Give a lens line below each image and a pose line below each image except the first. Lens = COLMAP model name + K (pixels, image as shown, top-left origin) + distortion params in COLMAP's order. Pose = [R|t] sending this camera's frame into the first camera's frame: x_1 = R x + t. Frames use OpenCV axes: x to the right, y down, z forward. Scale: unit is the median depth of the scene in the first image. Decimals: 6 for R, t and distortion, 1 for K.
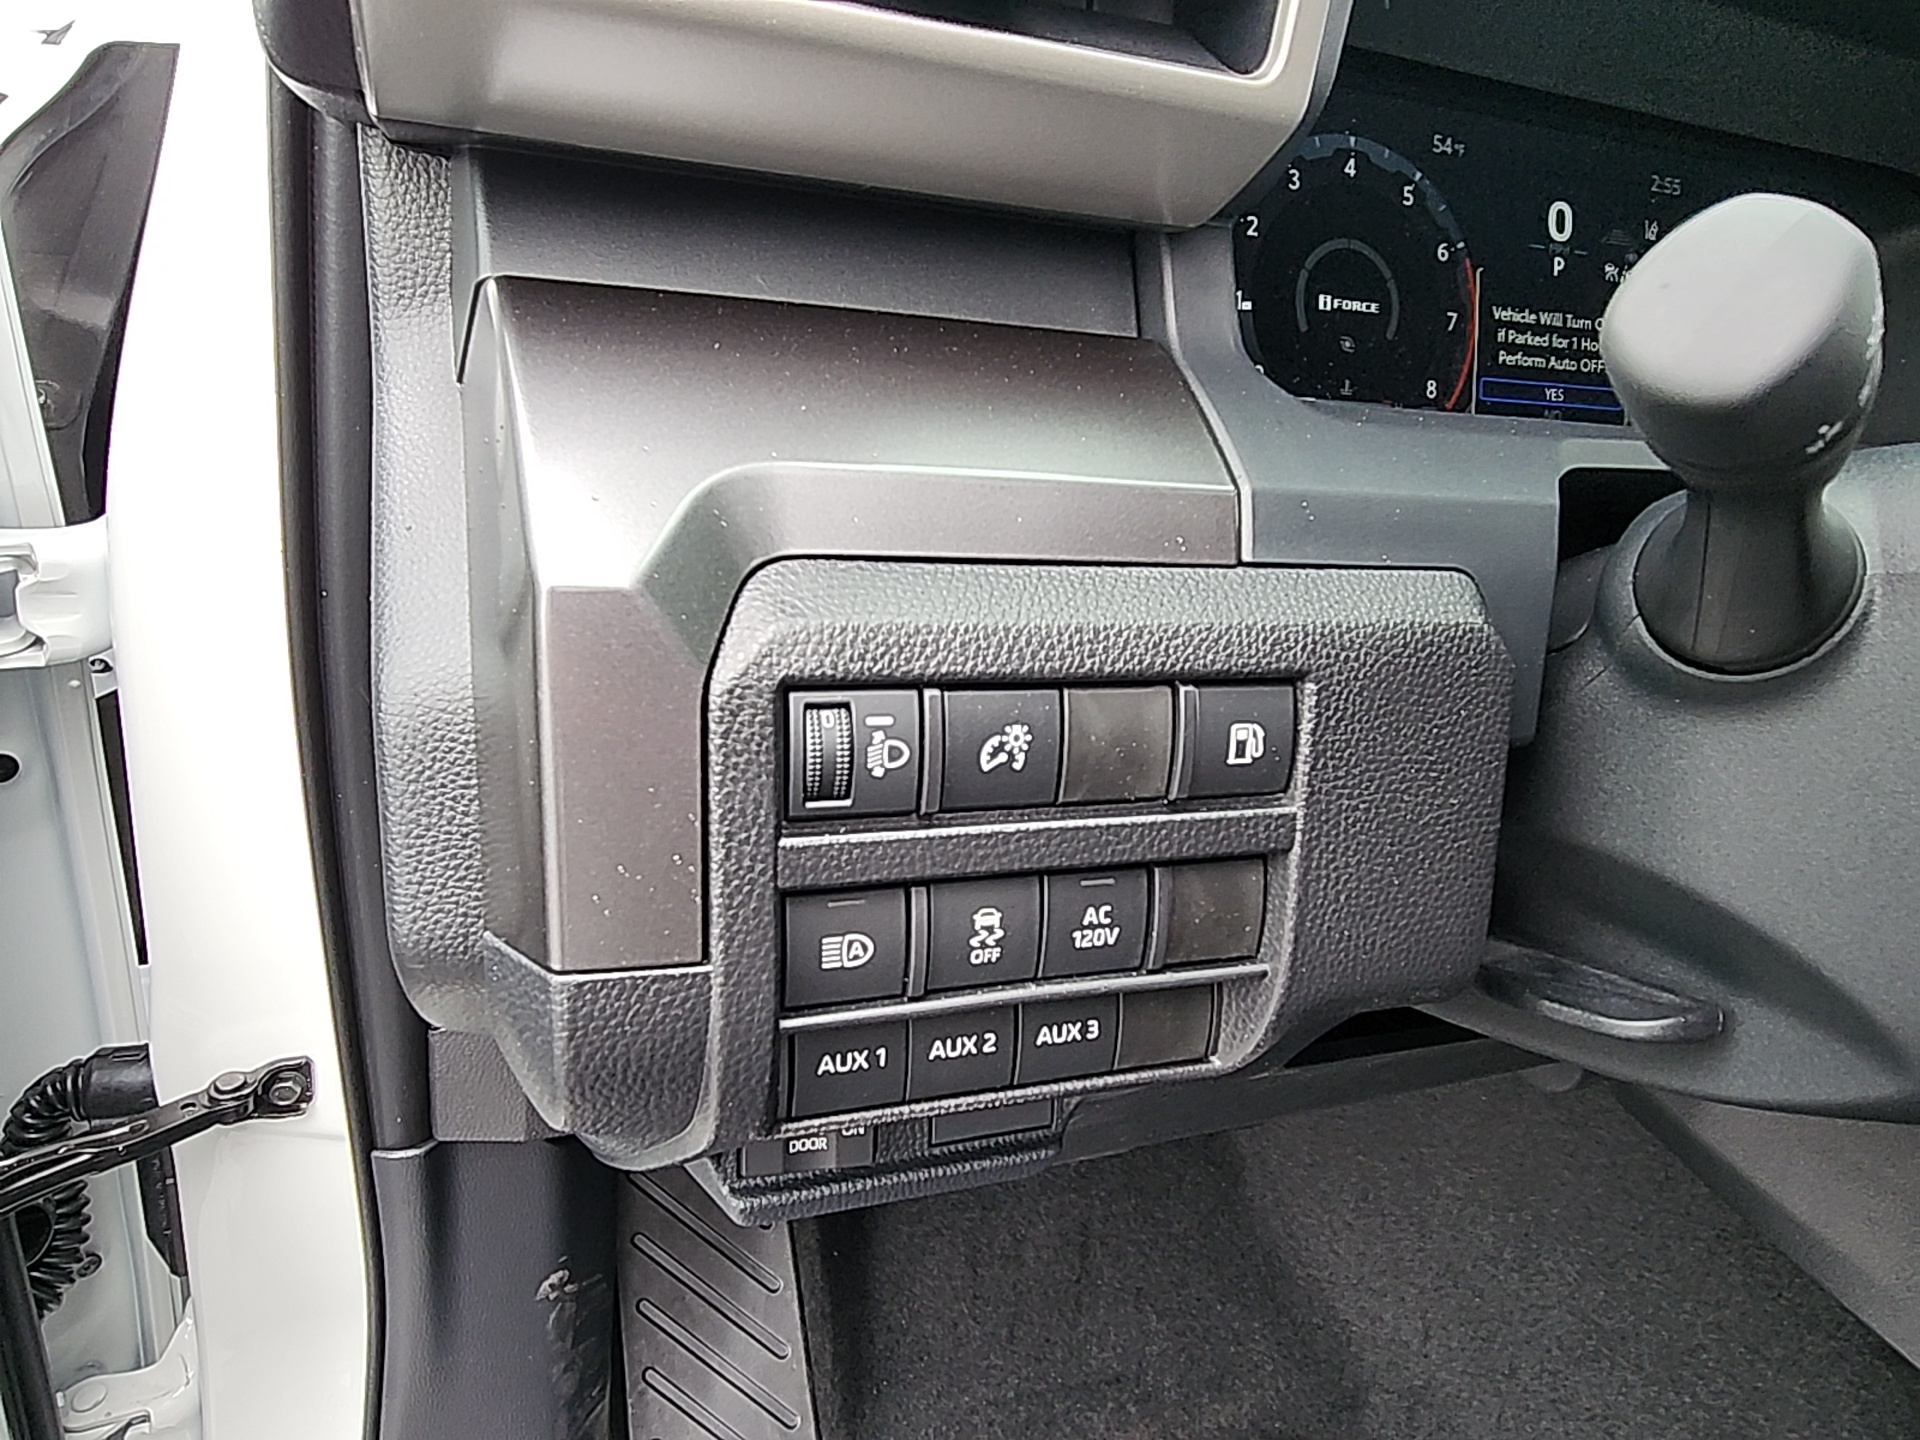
lens RADIAL K [[1177.9, 0, 955.6], [0, 1177.9, 732.7], [0, 0, 1]] dist [0.003641, -0.001475]
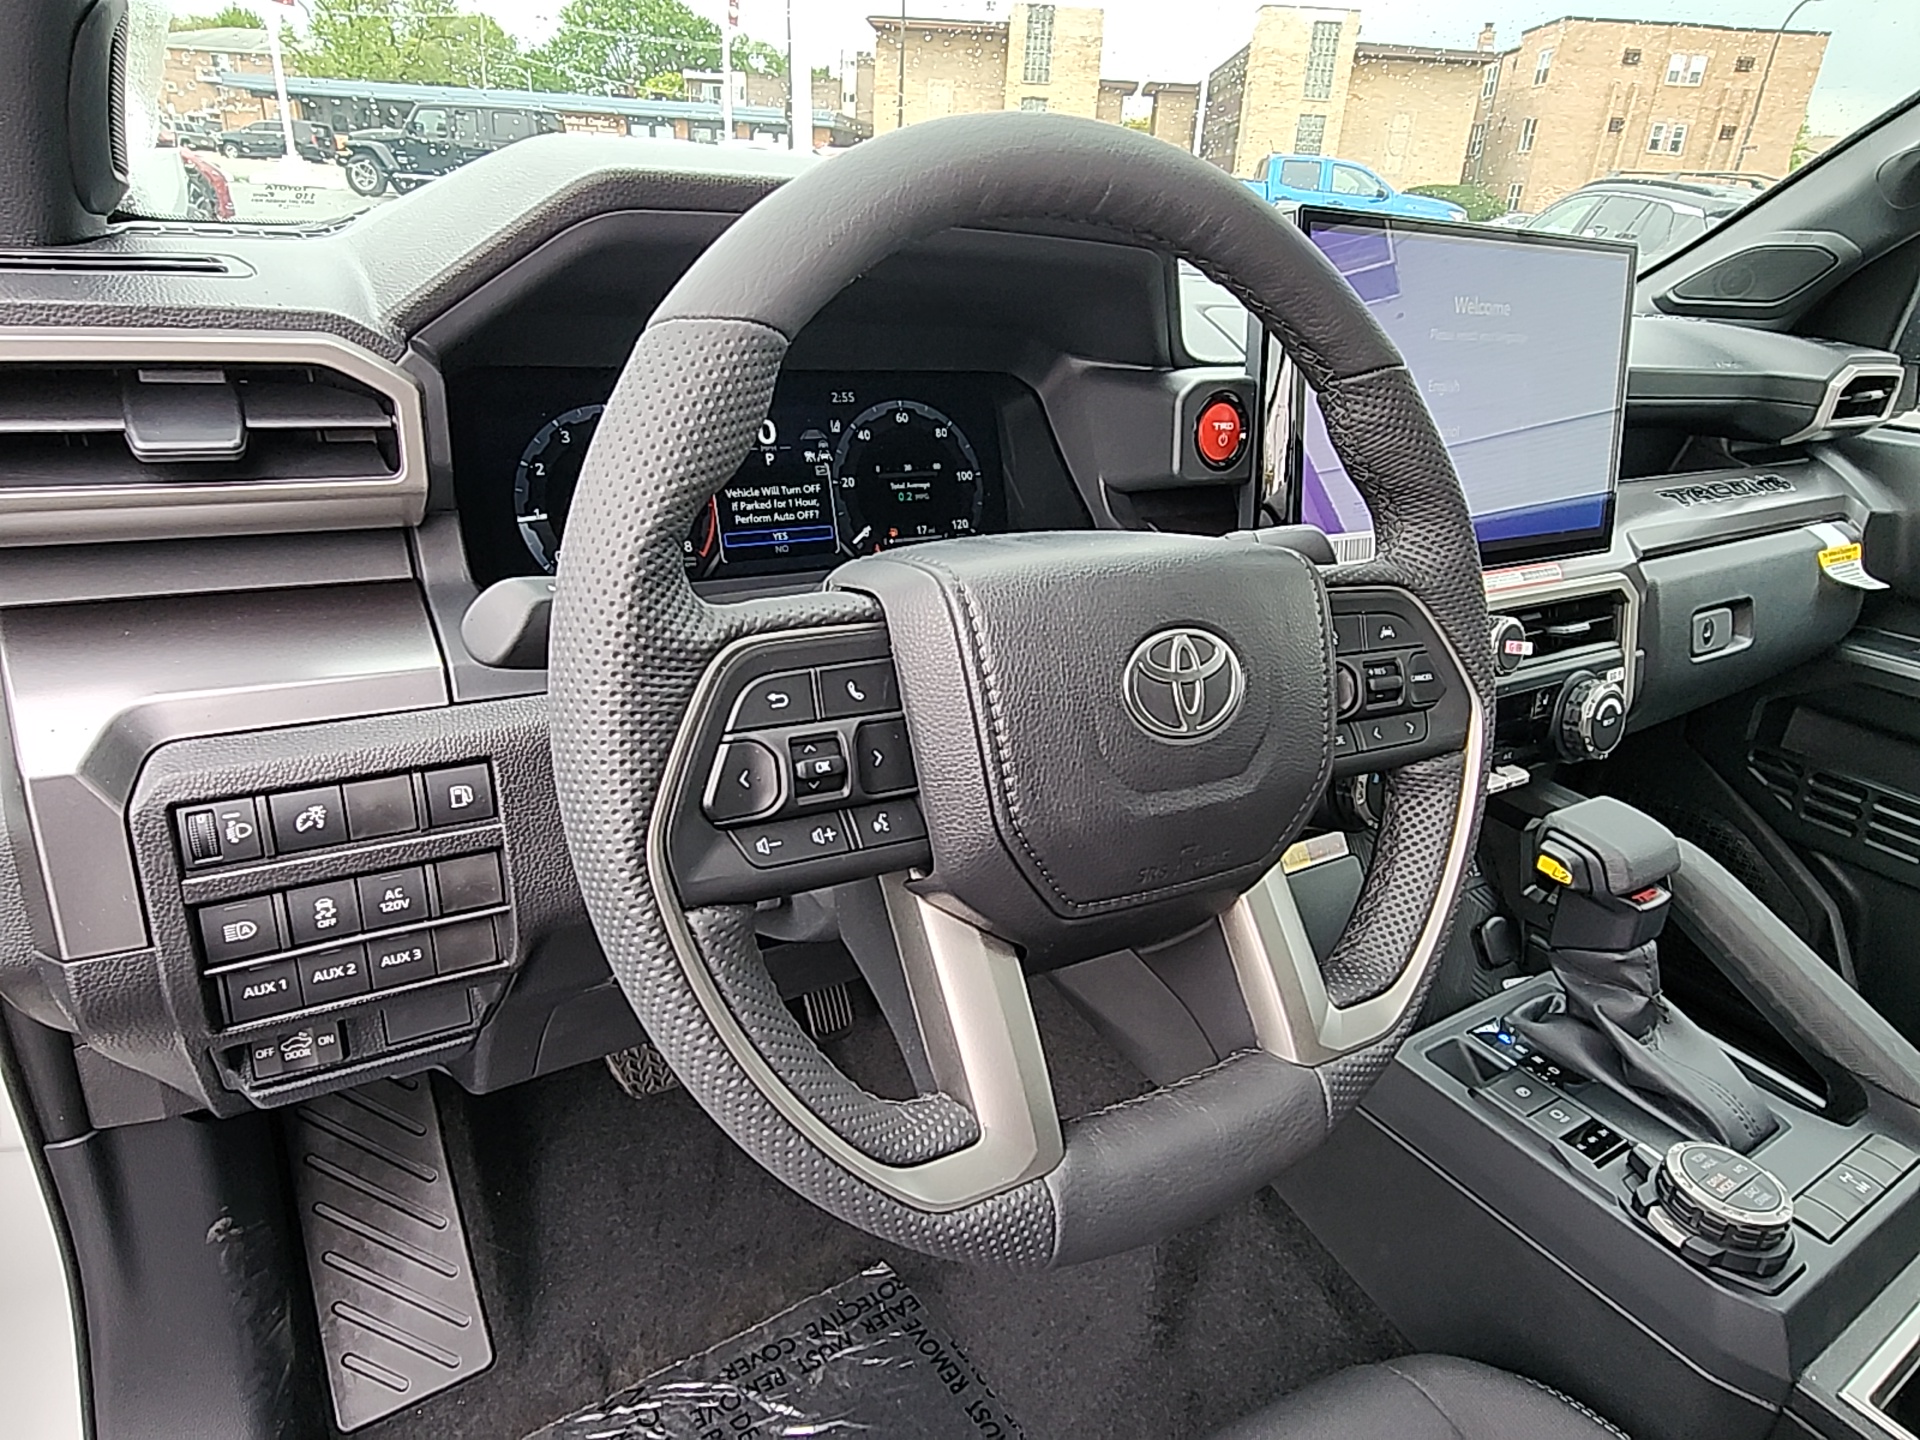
lens RADIAL K [[1177.9, 0, 971.4], [0, 1177.9, 729.3], [0, 0, 1]] dist [0.003641, -0.001475]
pose [[0.975064, -0.128392, 0.181010, 0.707971], [0.127496, 0.991700, 0.016628, -0.024476], [-0.181643, 0.006865, 0.983341, -1.052999]]
